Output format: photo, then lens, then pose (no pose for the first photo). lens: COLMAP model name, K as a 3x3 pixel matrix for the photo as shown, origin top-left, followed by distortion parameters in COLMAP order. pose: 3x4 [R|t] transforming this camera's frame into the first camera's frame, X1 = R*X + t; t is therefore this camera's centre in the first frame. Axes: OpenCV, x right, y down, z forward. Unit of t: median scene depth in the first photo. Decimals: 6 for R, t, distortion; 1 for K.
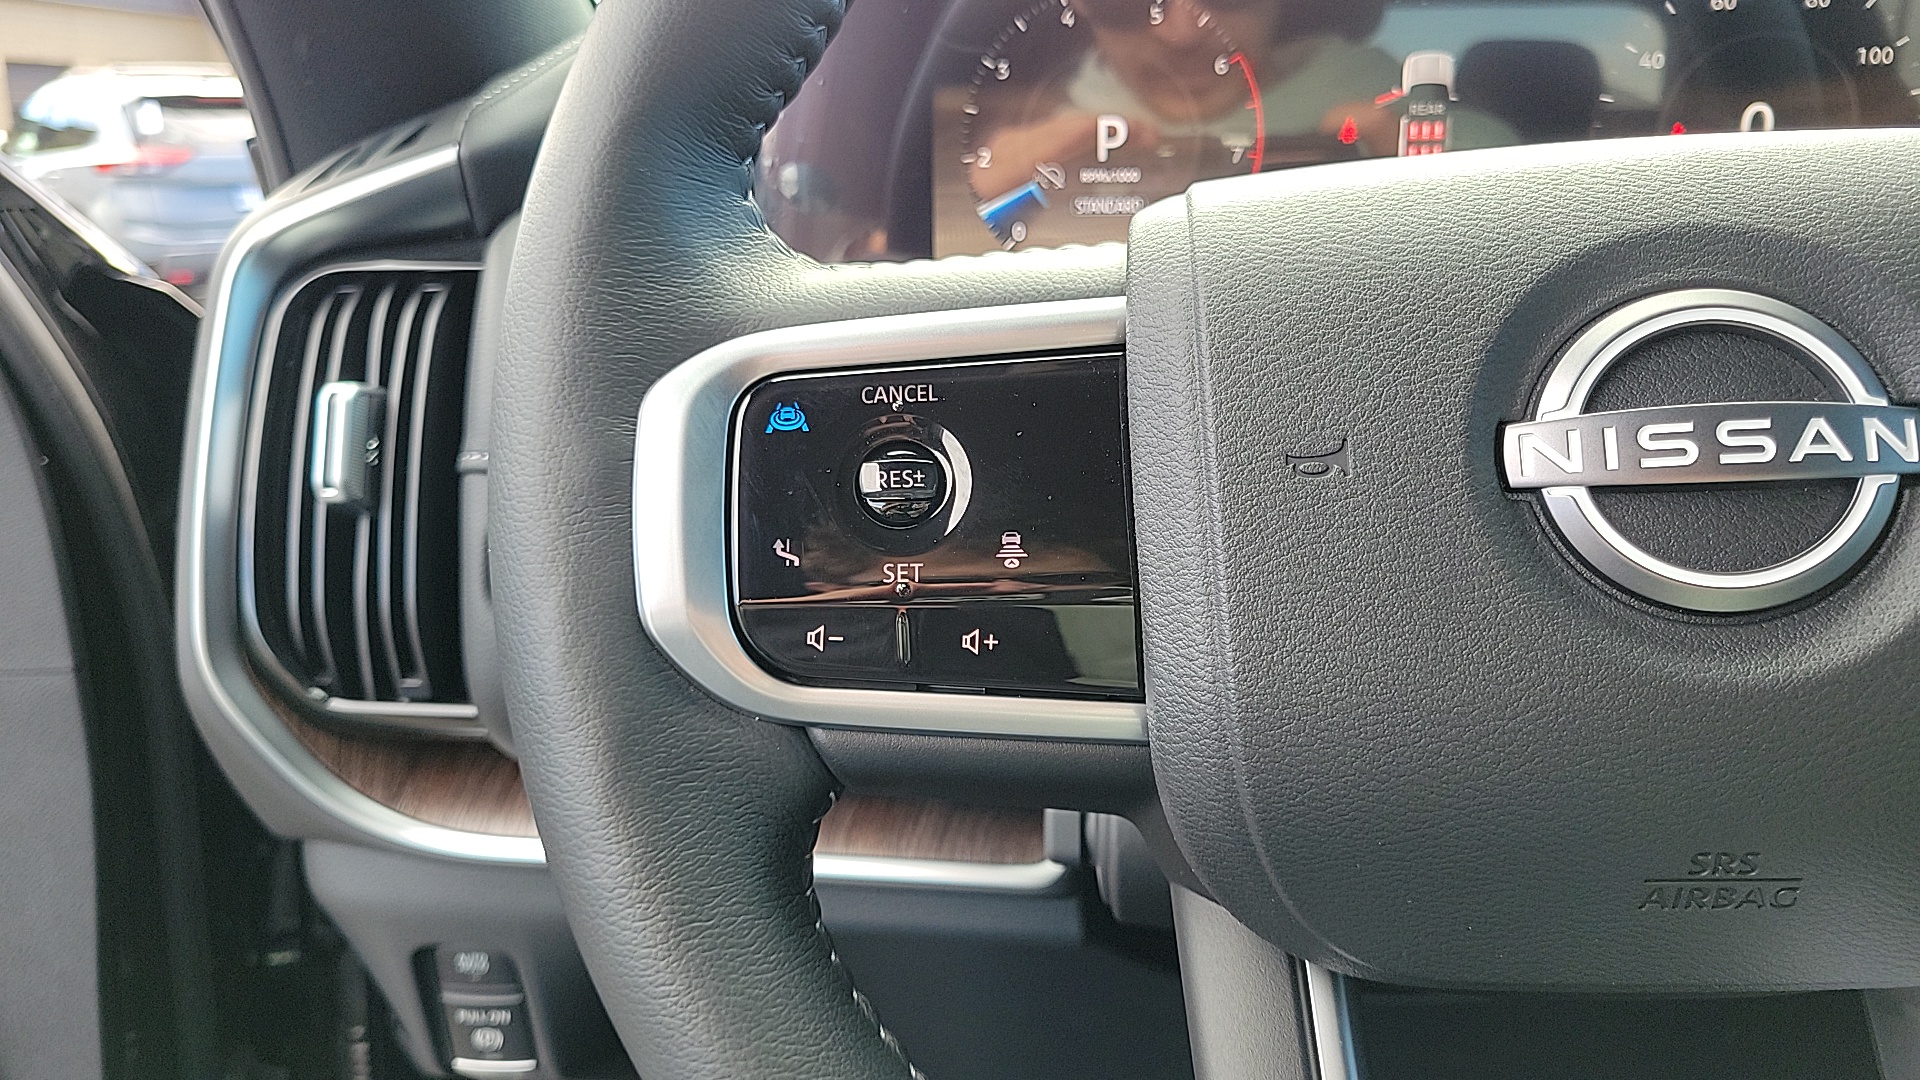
lens RADIAL K [[1489.9, 0, 959.4], [0, 1489.9, 569.8], [0, 0, 1]] dist [0.058675, 0.001638]
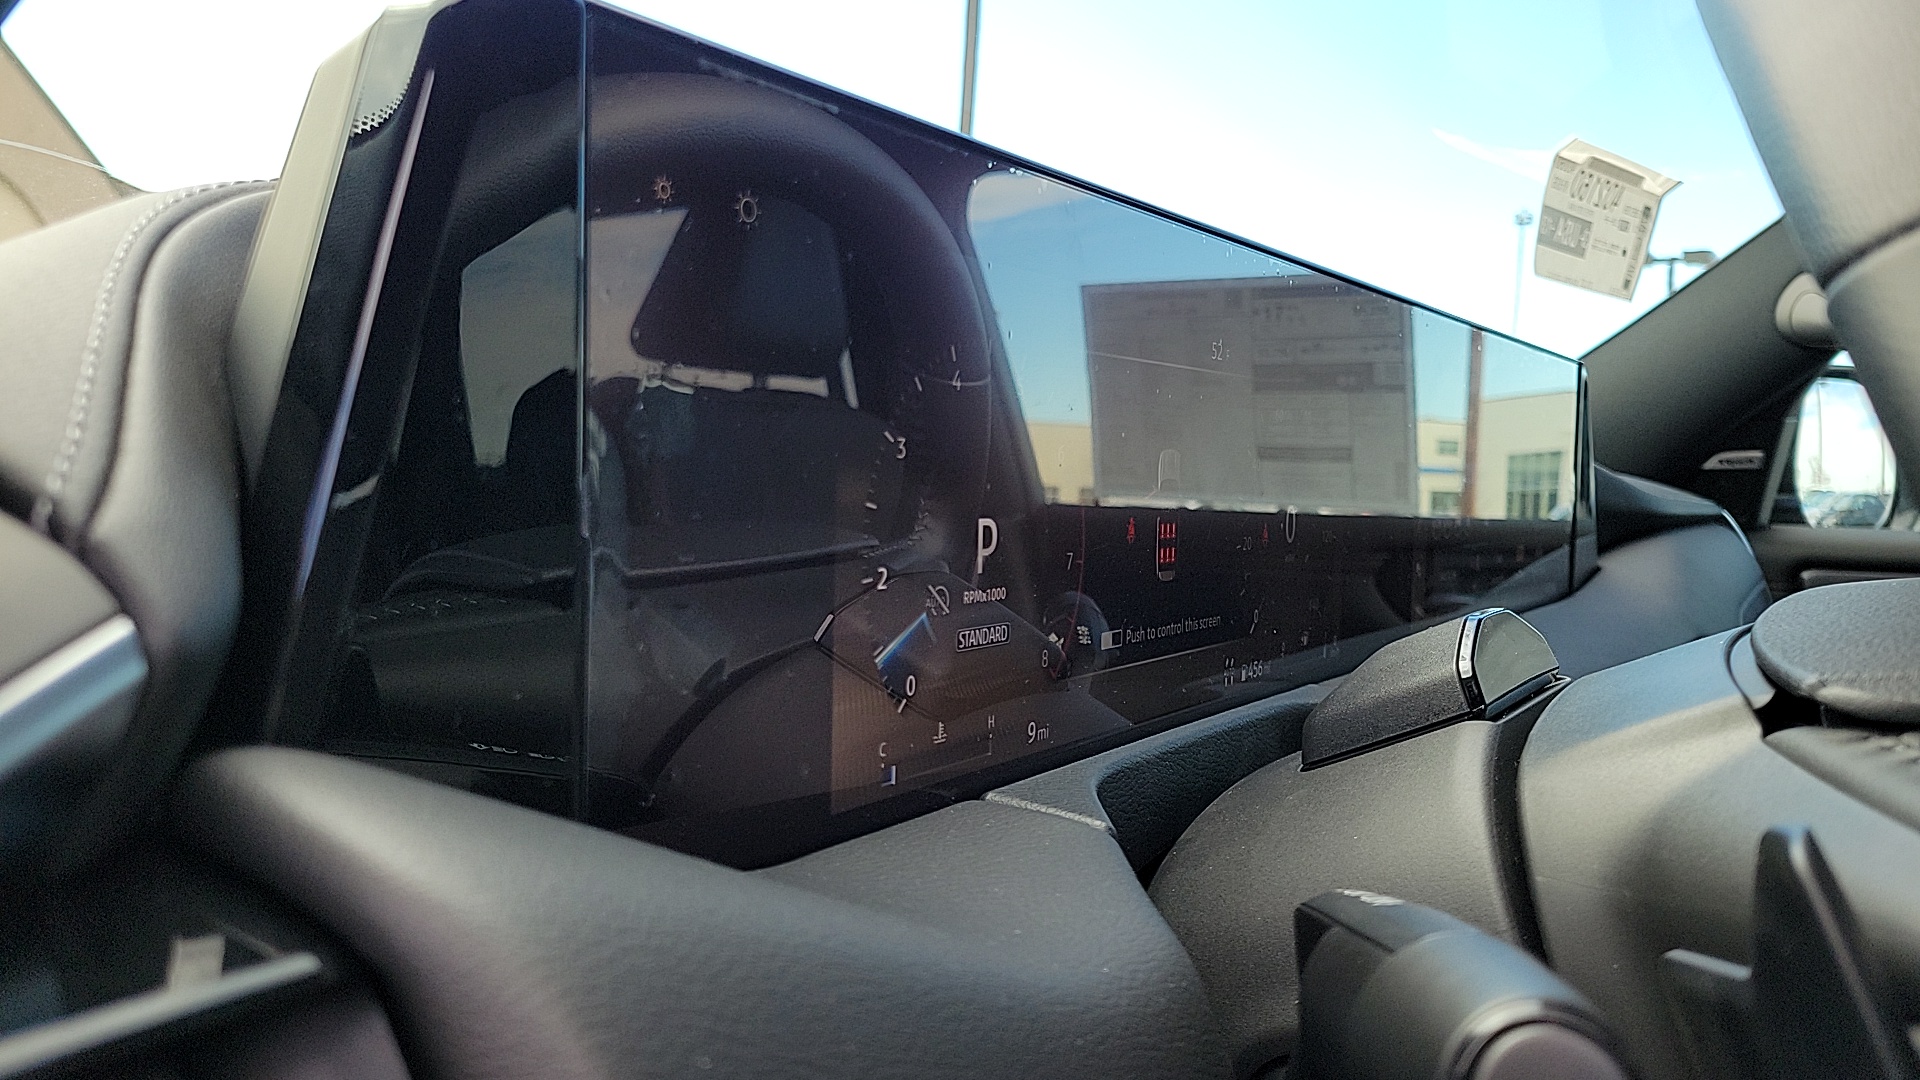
lens RADIAL K [[1454.0, 0, 960.0], [0, 1454.0, 540.0], [0, 0, 1]] dist [0.049742, -0.003304]
pose [[0.439452, -0.027719, 0.897839, -0.553181], [0.208009, 0.975496, -0.071694, -0.248722], [-0.873850, 0.218265, 0.434449, 0.721700]]
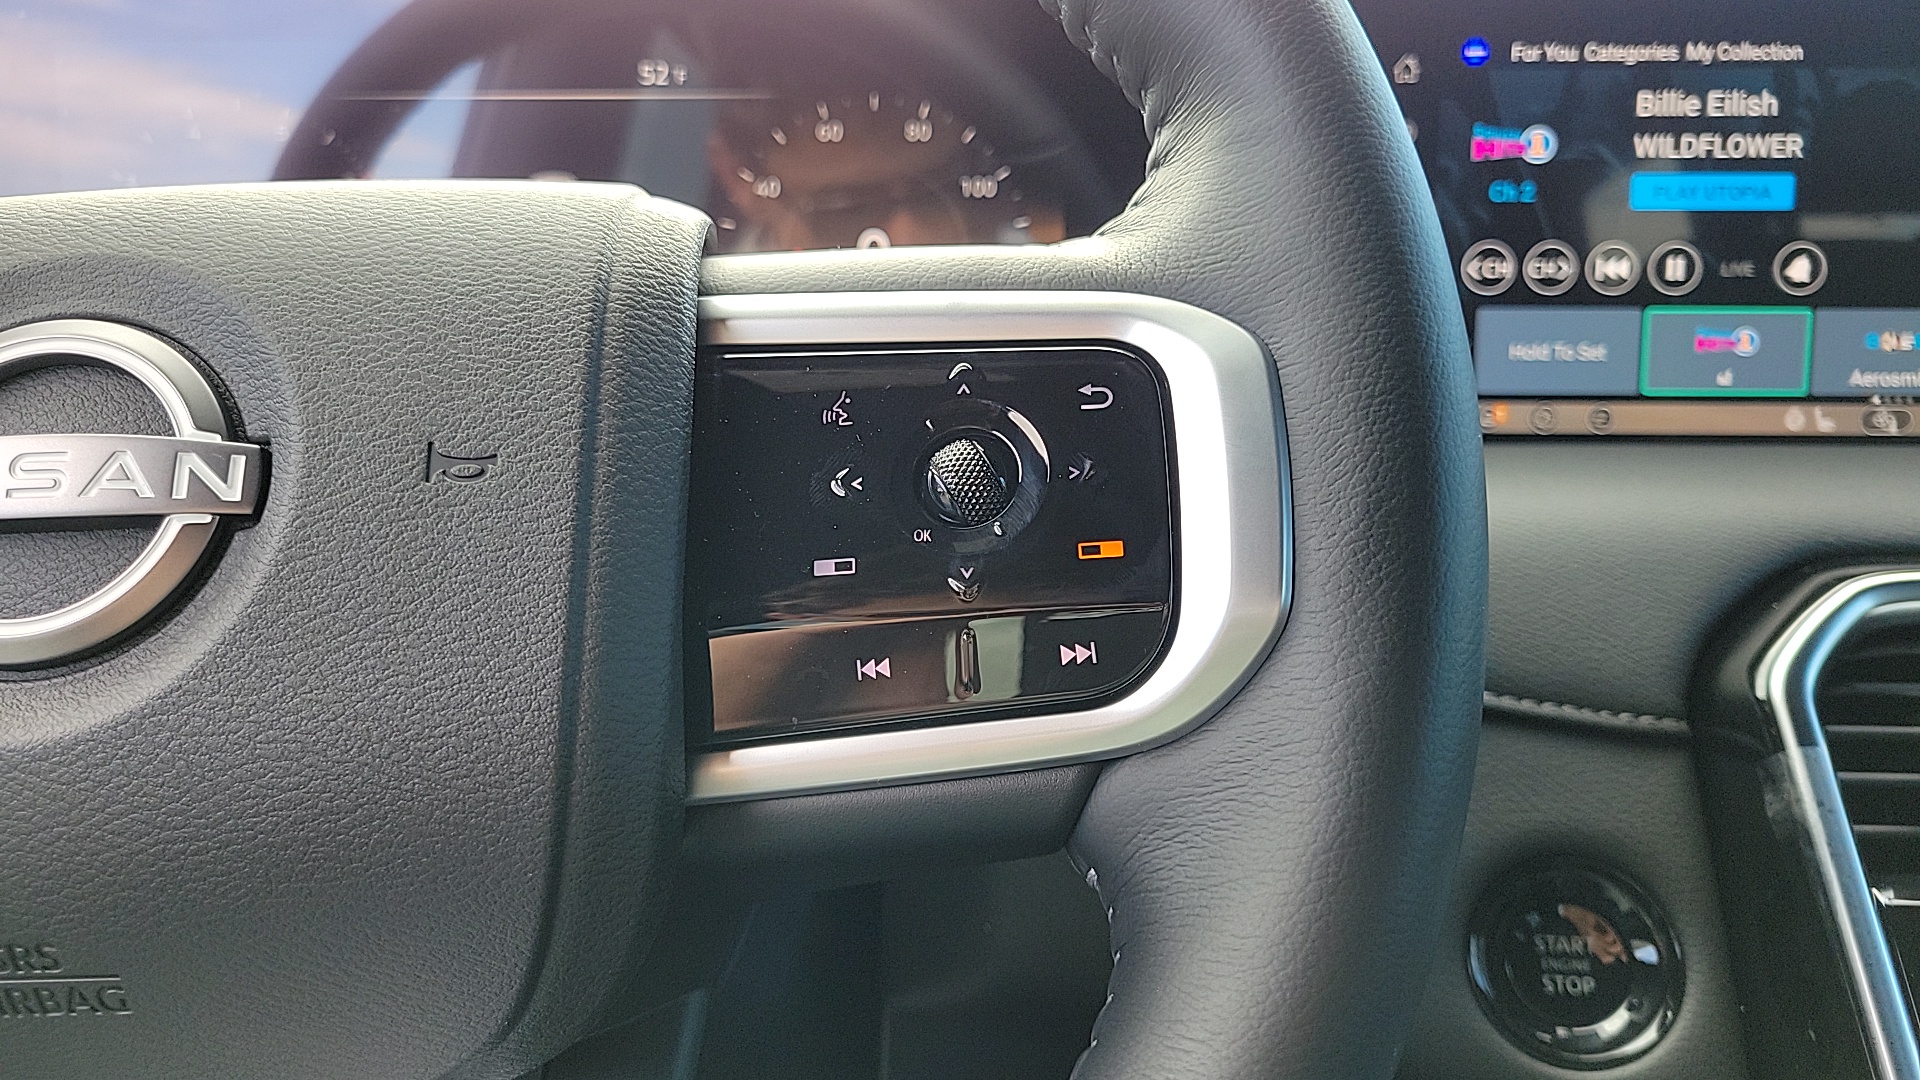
lens RADIAL K [[1471.7, 0, 925.8], [0, 1471.7, 541.3], [0, 0, 1]] dist [-0.004288, -0.003148]
pose [[0.997565, 0.006751, 0.069423, 0.491000], [0.003754, 0.988666, -0.150086, 0.044015], [-0.069649, 0.149981, 0.986233, 0.048296]]
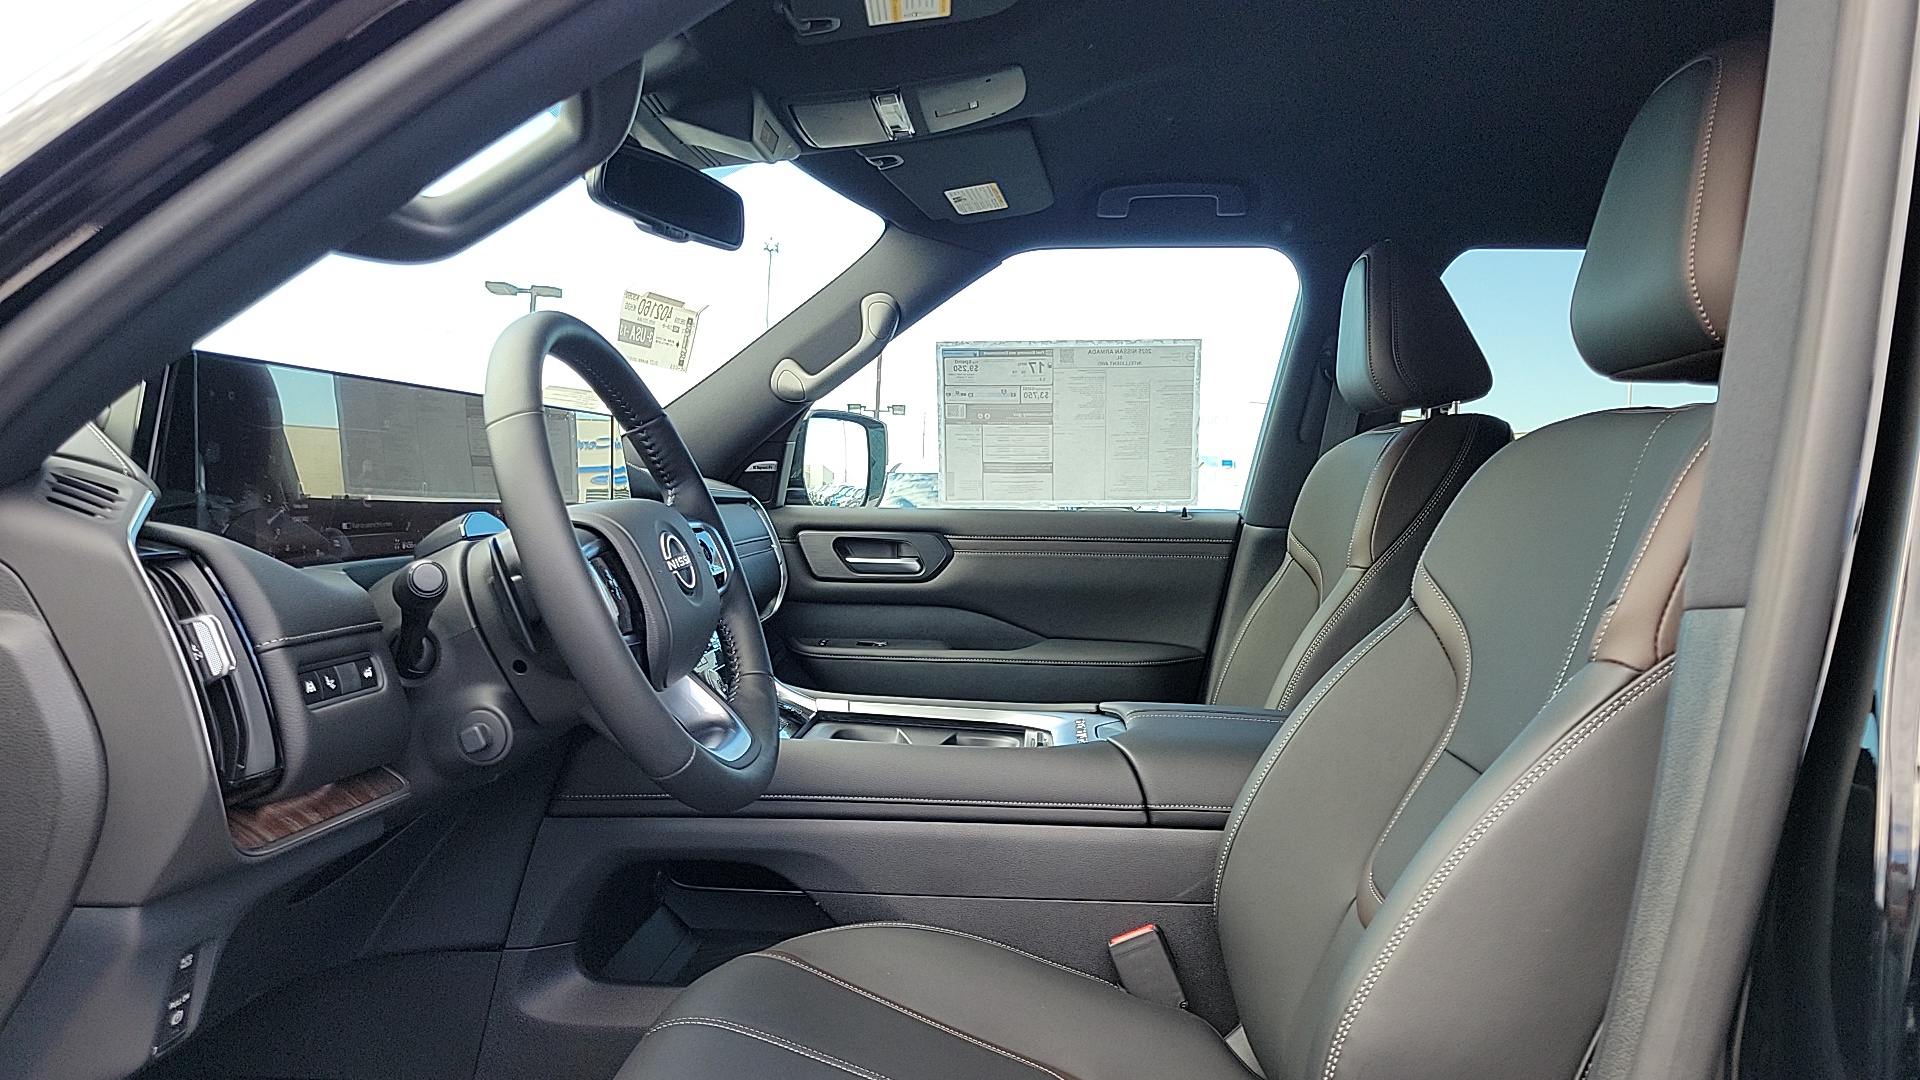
lens RADIAL K [[1427.8, 0, 960.0], [0, 1427.8, 540.0], [0, 0, 1]] dist [0.040866, -0.006975]
pose [[-0.037728, -0.028730, 0.998875, -2.199242], [0.246638, 0.968395, 0.037169, -0.048166], [-0.968373, 0.247763, -0.029450, 0.107803]]
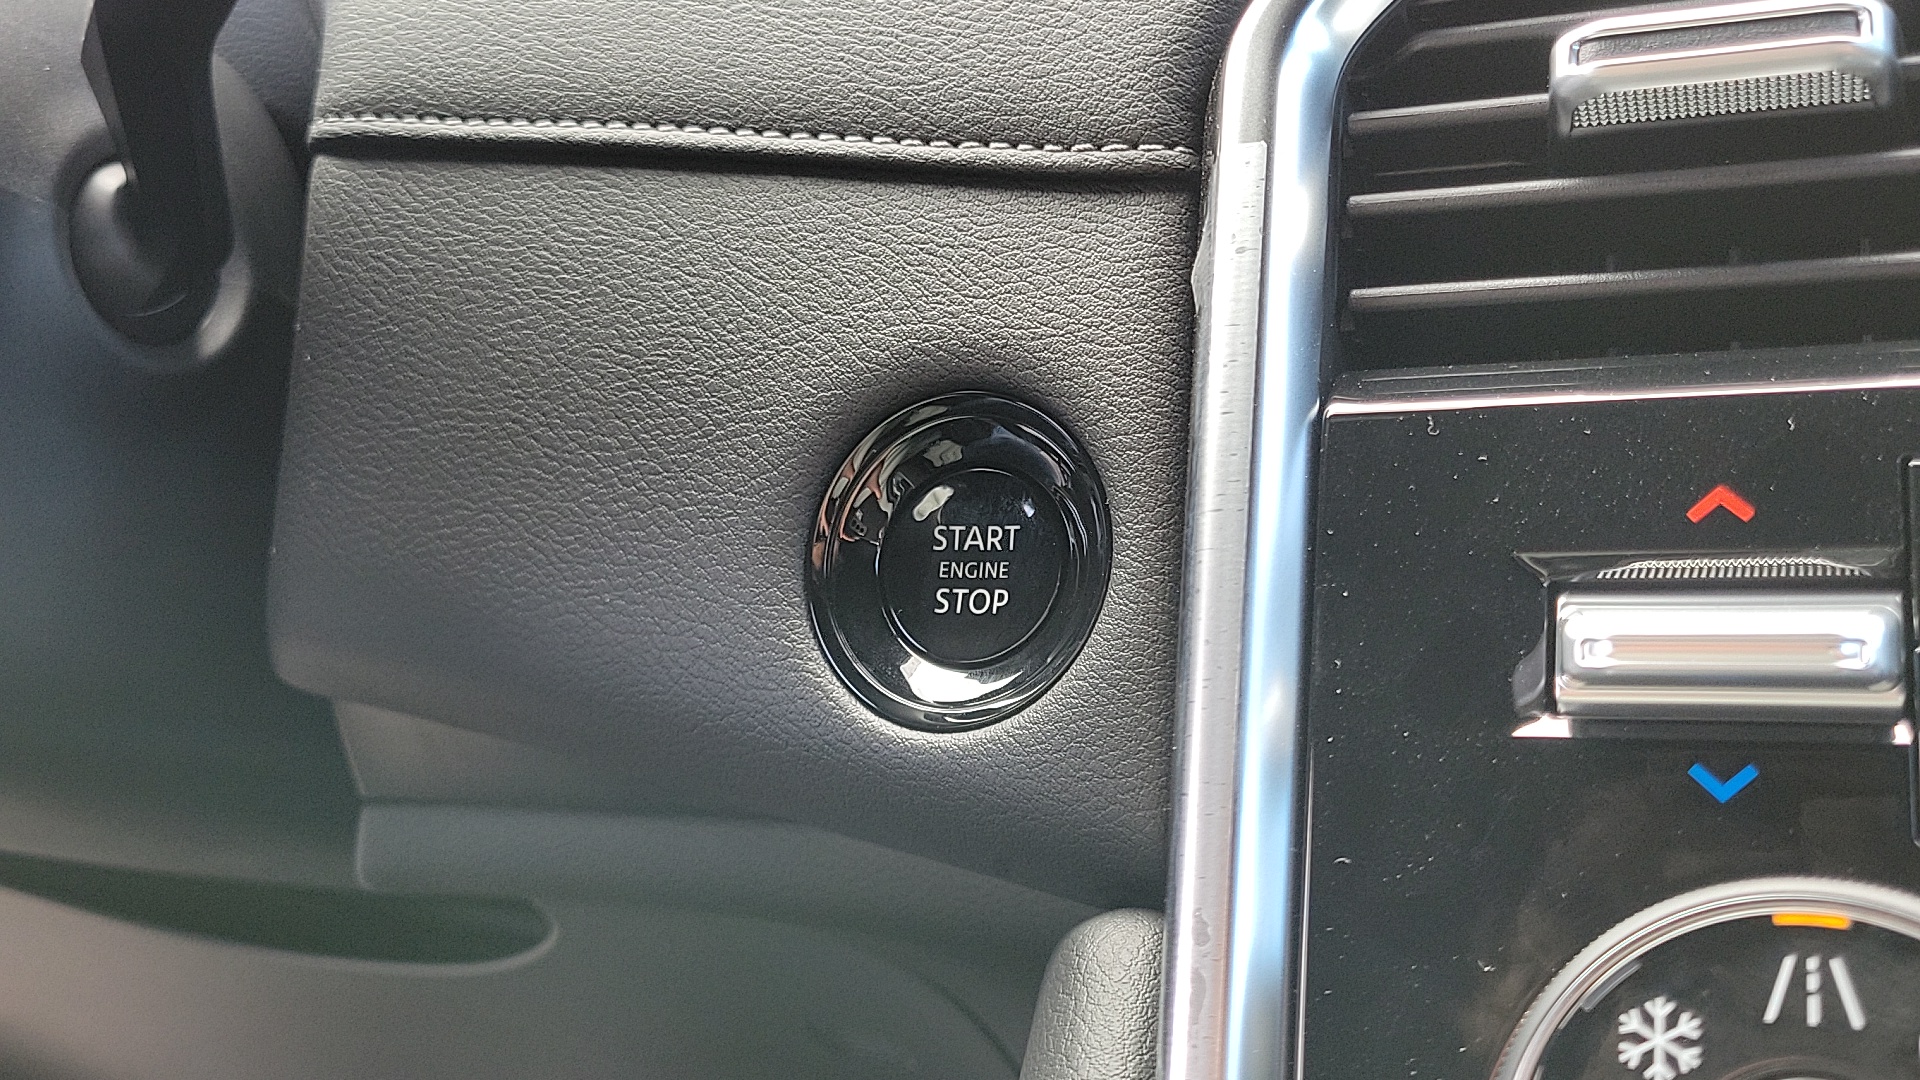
lens RADIAL K [[1923.1, 0, 960.2], [0, 1923.1, 564.5], [0, 0, 1]] dist [0.000794, -0.002322]
pose [[0.951185, -0.029774, -0.307181, 1.045126], [0.021972, 0.999343, -0.028825, 0.160872], [0.307837, 0.020668, 0.951215, 0.232219]]
